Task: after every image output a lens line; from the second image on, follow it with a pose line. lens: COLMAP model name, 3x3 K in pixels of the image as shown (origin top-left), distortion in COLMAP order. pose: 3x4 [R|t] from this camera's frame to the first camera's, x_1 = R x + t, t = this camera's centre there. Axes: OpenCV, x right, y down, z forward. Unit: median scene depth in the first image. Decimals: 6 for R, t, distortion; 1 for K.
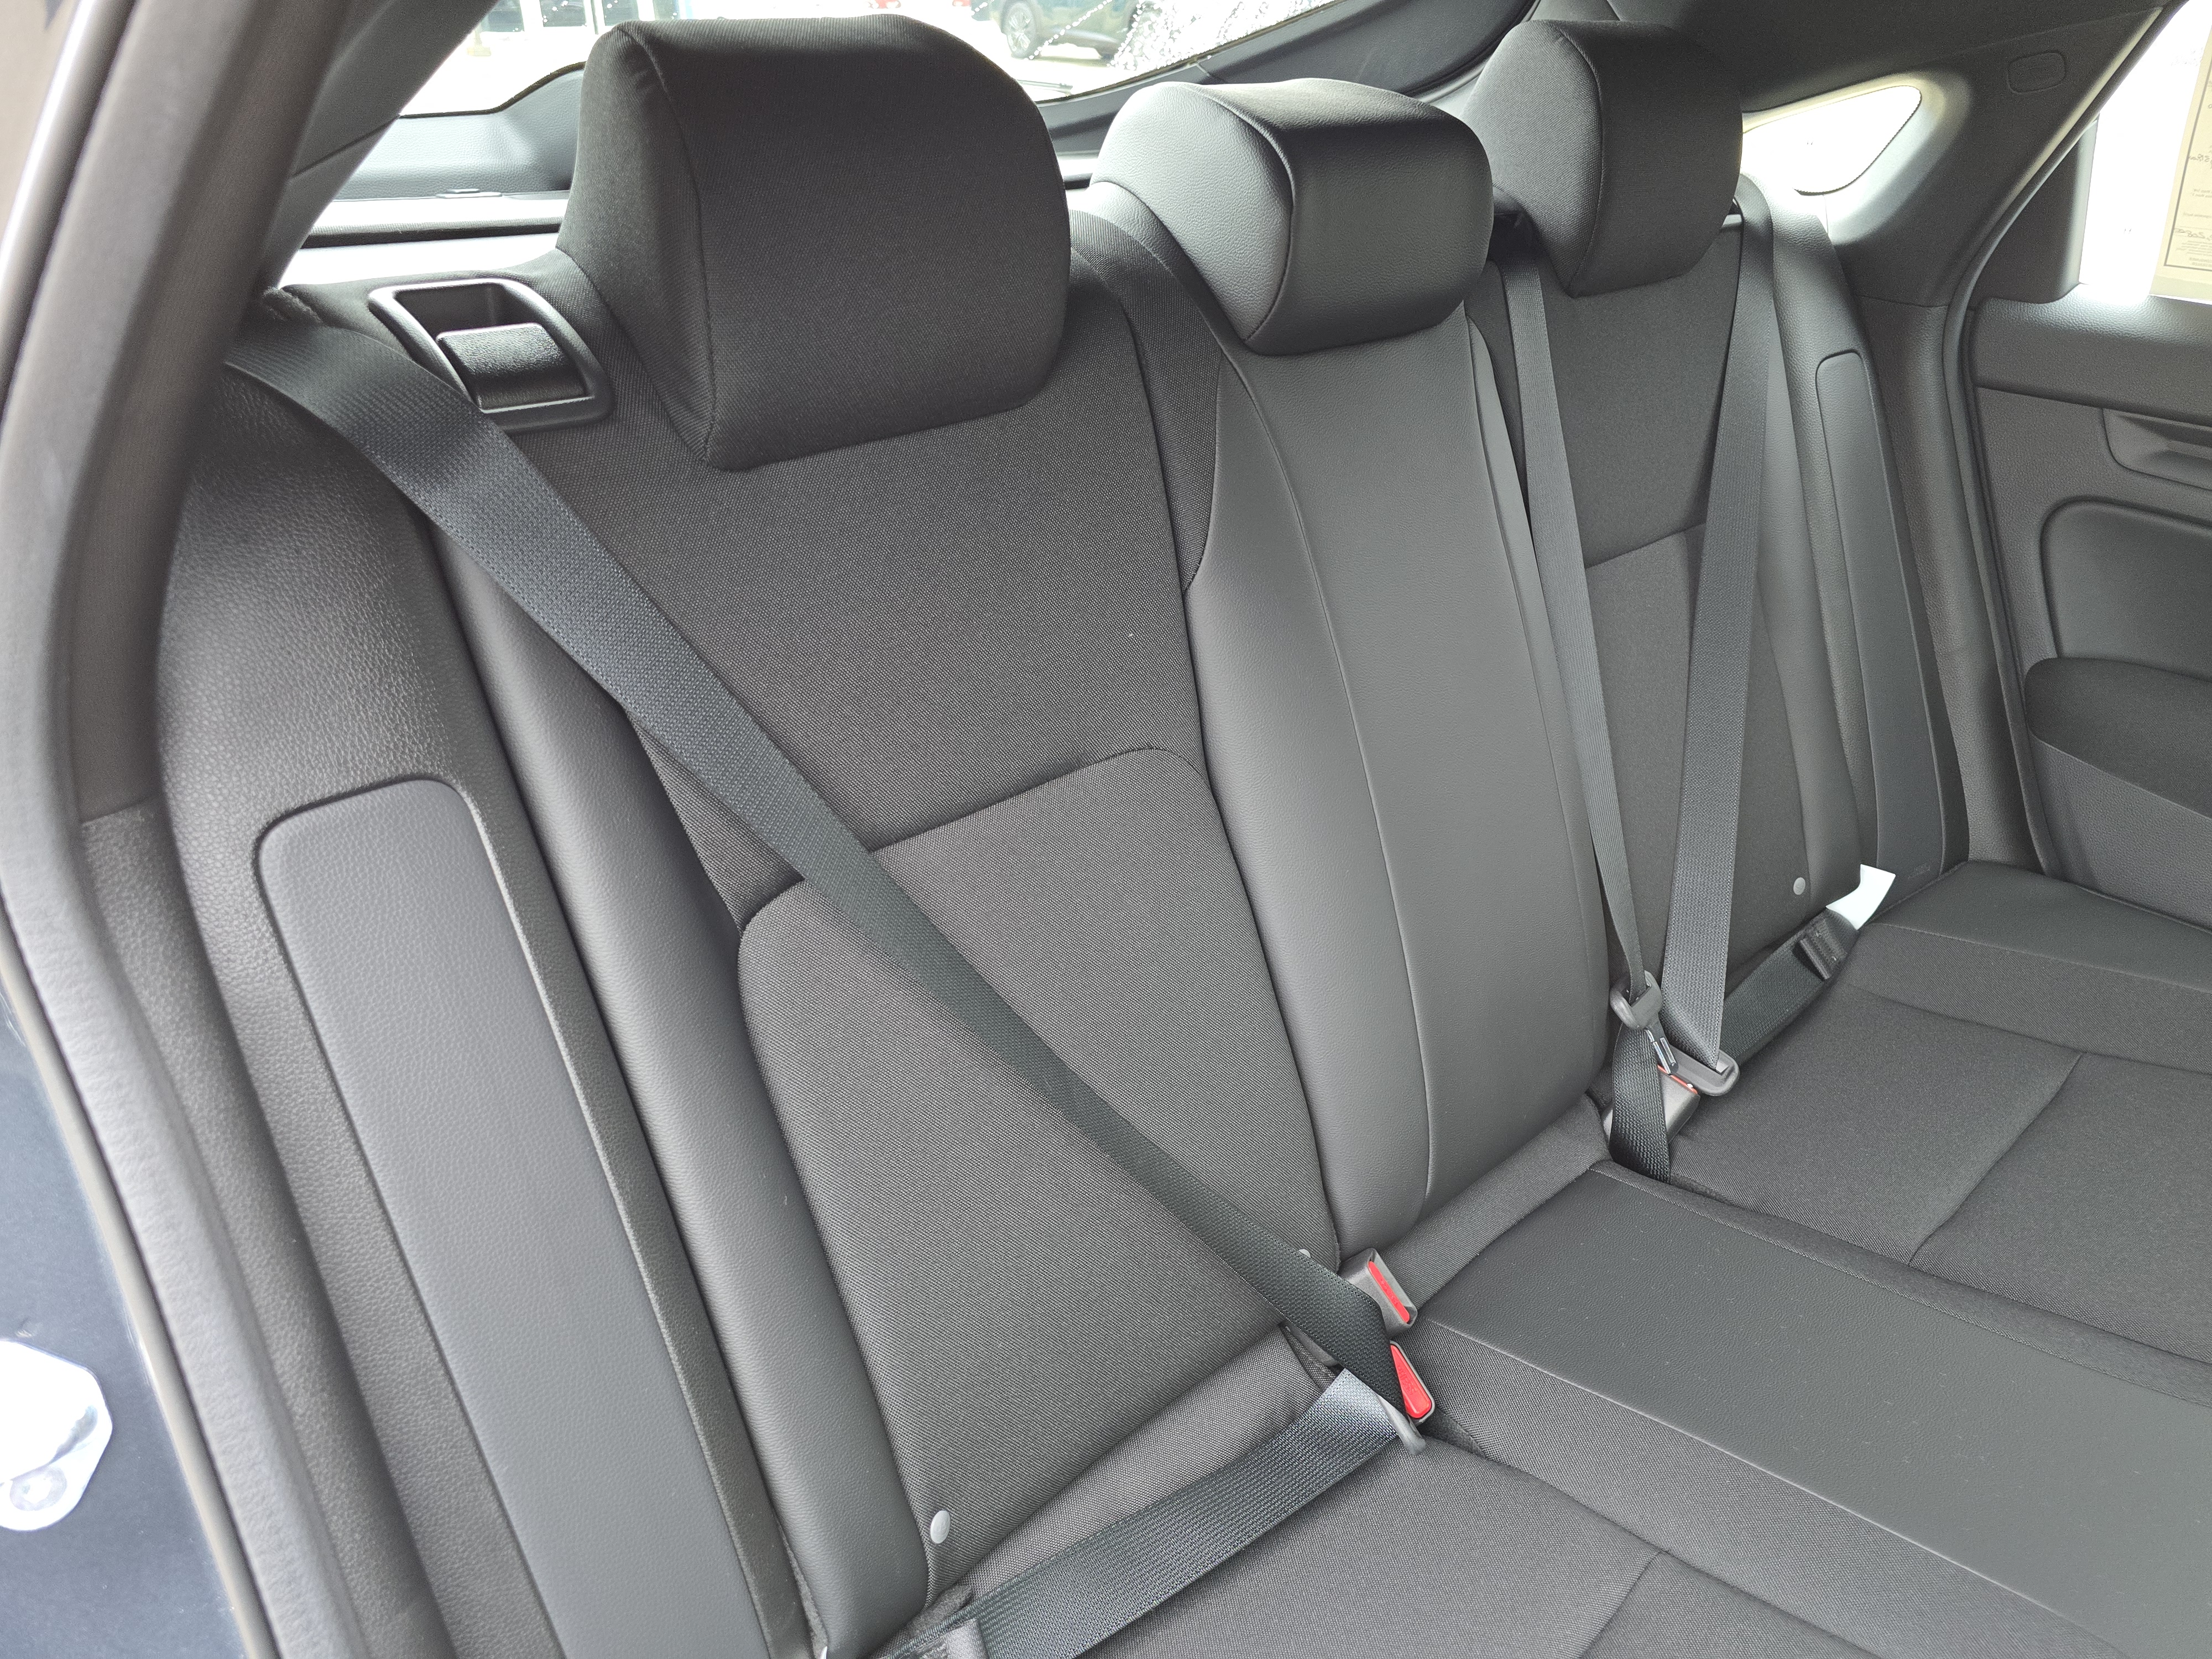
lens RADIAL K [[1583.5, 0, 1106.0], [0, 1583.5, 829.5], [0, 0, 1]] dist [0.131527, -0.090931]
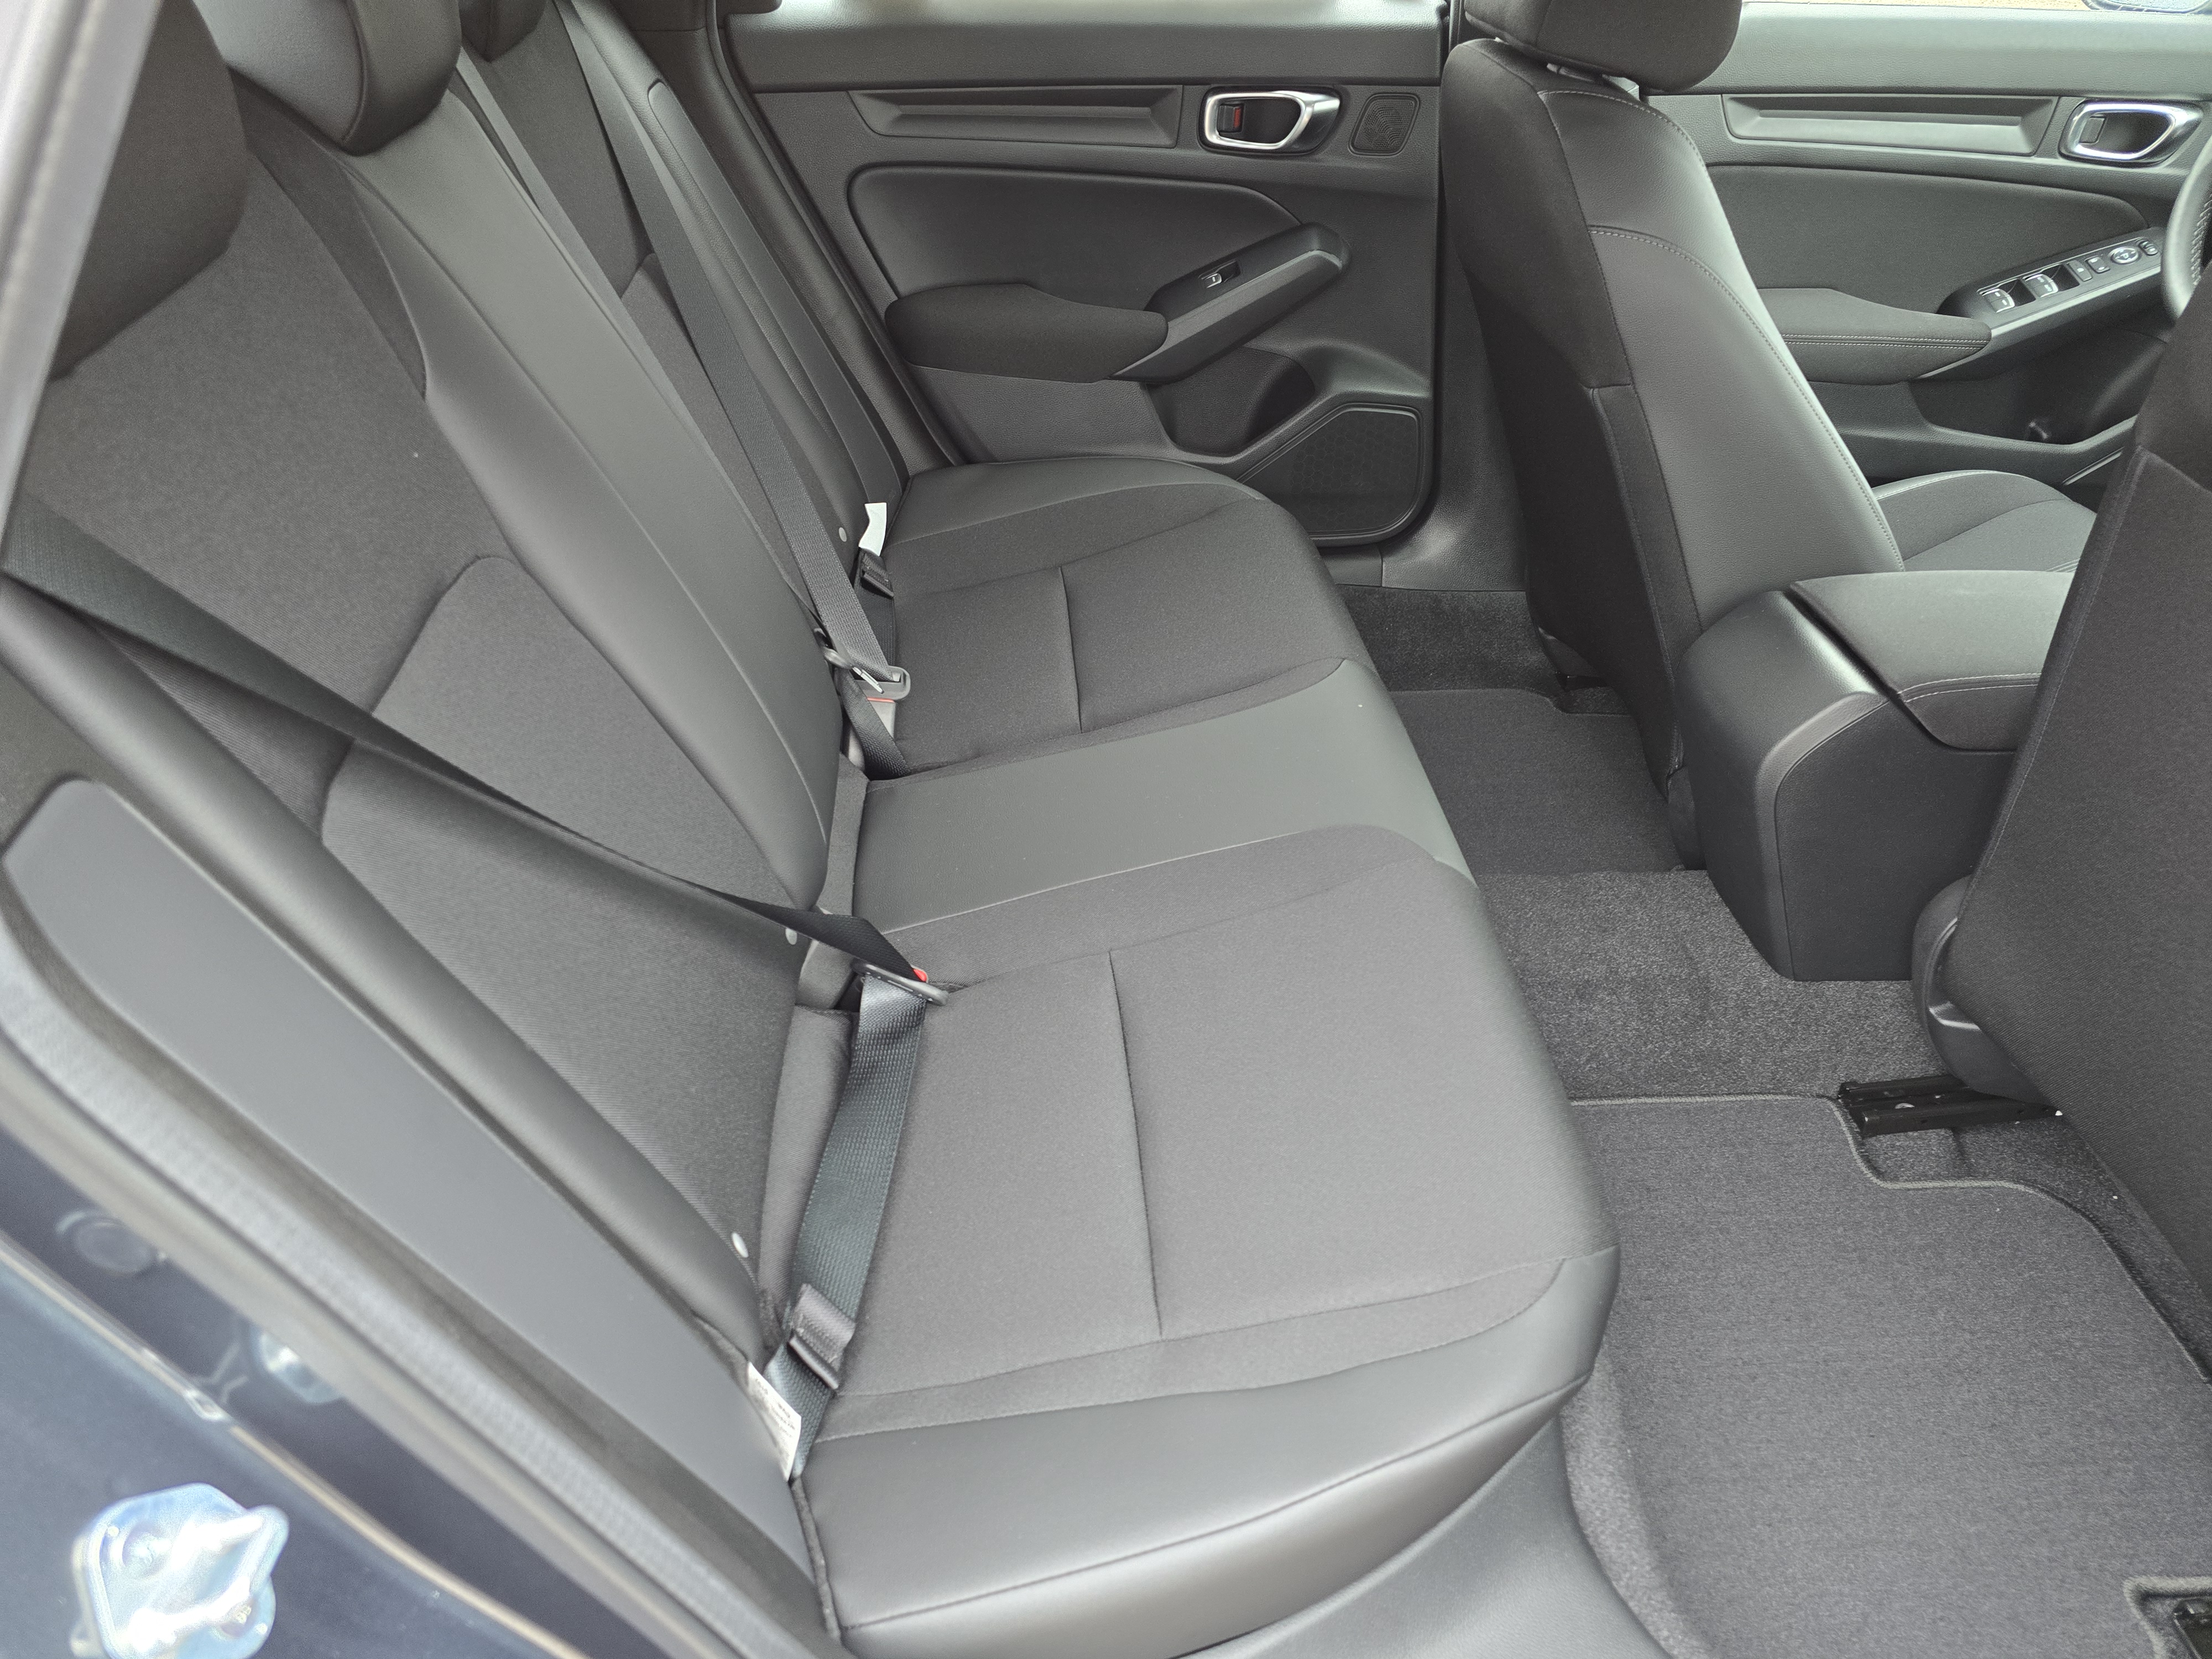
lens RADIAL K [[1583.5, 0, 1106.0], [0, 1583.5, 829.5], [0, 0, 1]] dist [0.131527, -0.090931]
pose [[0.626100, -0.480853, 0.613823, -0.312703], [0.414944, 0.871959, 0.259825, -0.001831], [-0.660166, 0.092026, 0.745461, -0.013004]]
